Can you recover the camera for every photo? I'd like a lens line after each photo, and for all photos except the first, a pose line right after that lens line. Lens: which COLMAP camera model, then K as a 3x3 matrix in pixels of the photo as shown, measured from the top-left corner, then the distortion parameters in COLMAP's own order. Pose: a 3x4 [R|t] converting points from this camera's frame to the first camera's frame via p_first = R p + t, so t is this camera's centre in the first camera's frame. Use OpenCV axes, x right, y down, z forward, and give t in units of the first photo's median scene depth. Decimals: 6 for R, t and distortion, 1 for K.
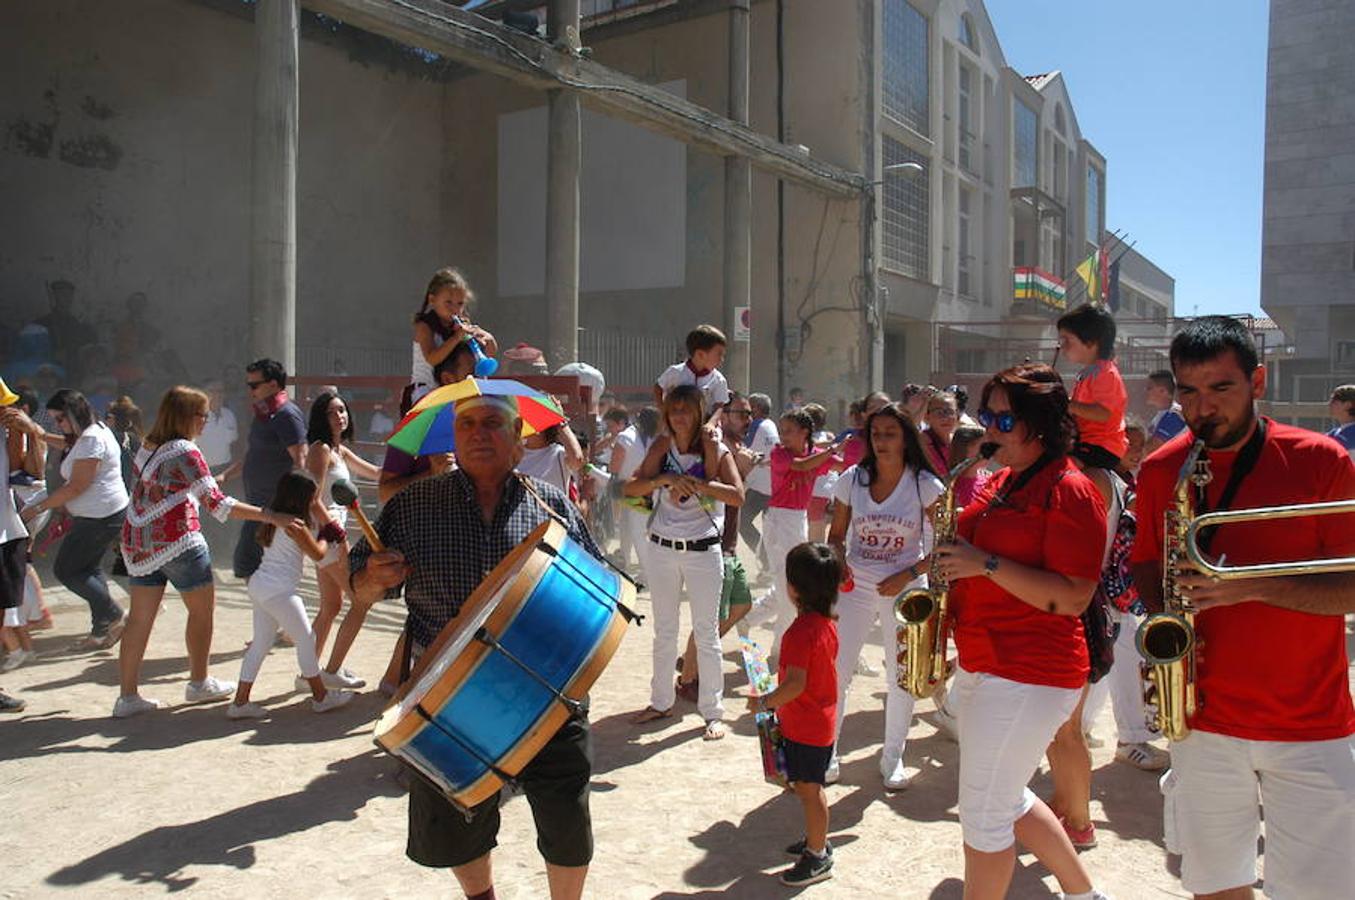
lens RADIAL K [[1037.9, 0, 672.6], [0, 1037.9, 449.1], [0, 0, 1]] dist [-0.191025, 0.185228]
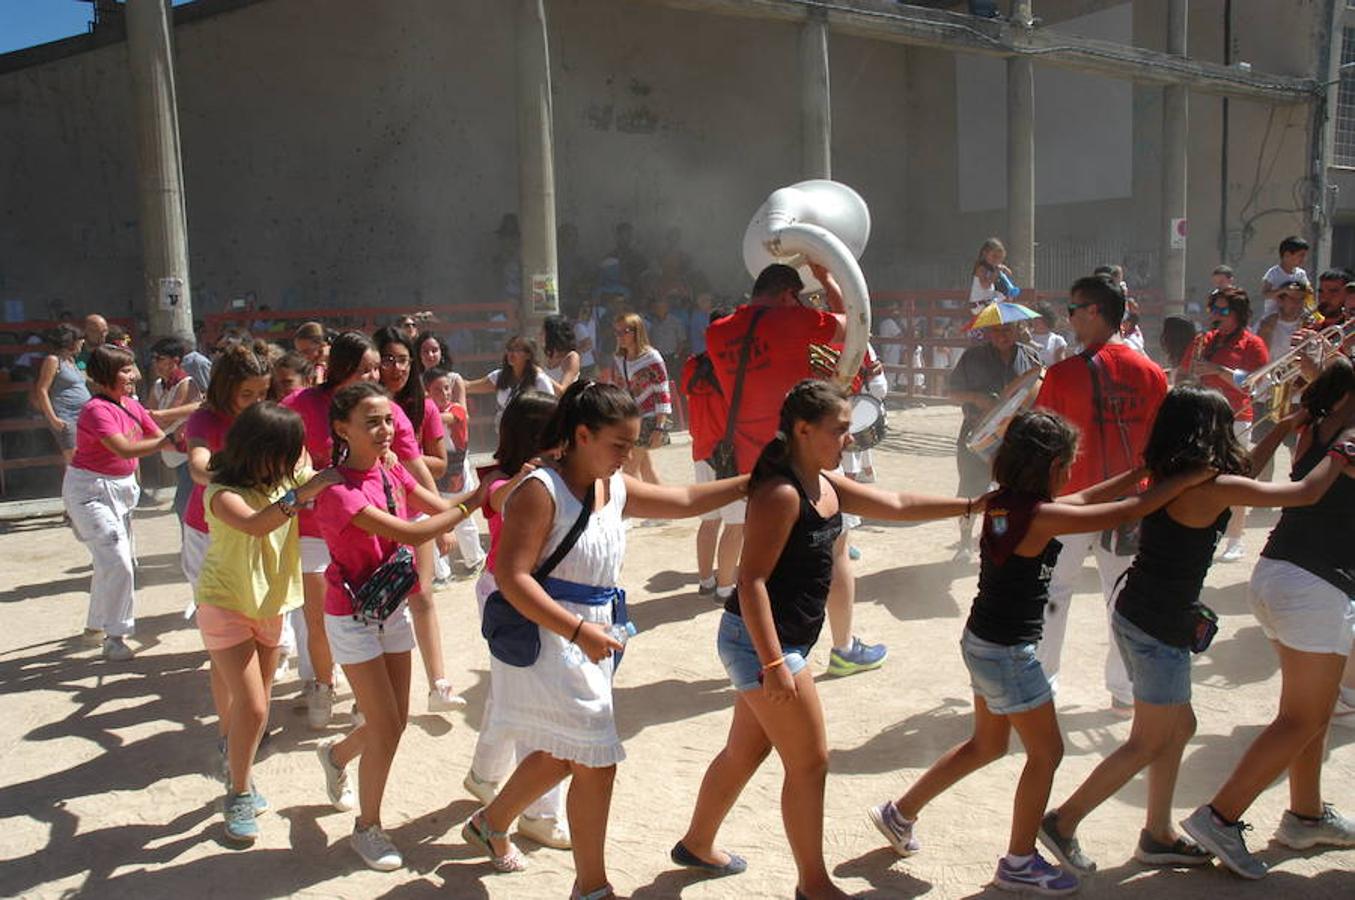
lens RADIAL K [[1037.9, 0, 672.6], [0, 1037.9, 449.1], [0, 0, 1]] dist [-0.191025, 0.185228]
pose [[0.908607, 0.020326, -0.417157, 0.019205], [0.018737, 0.995826, 0.089332, 0.008224], [0.417231, -0.088984, 0.904433, -0.230535]]
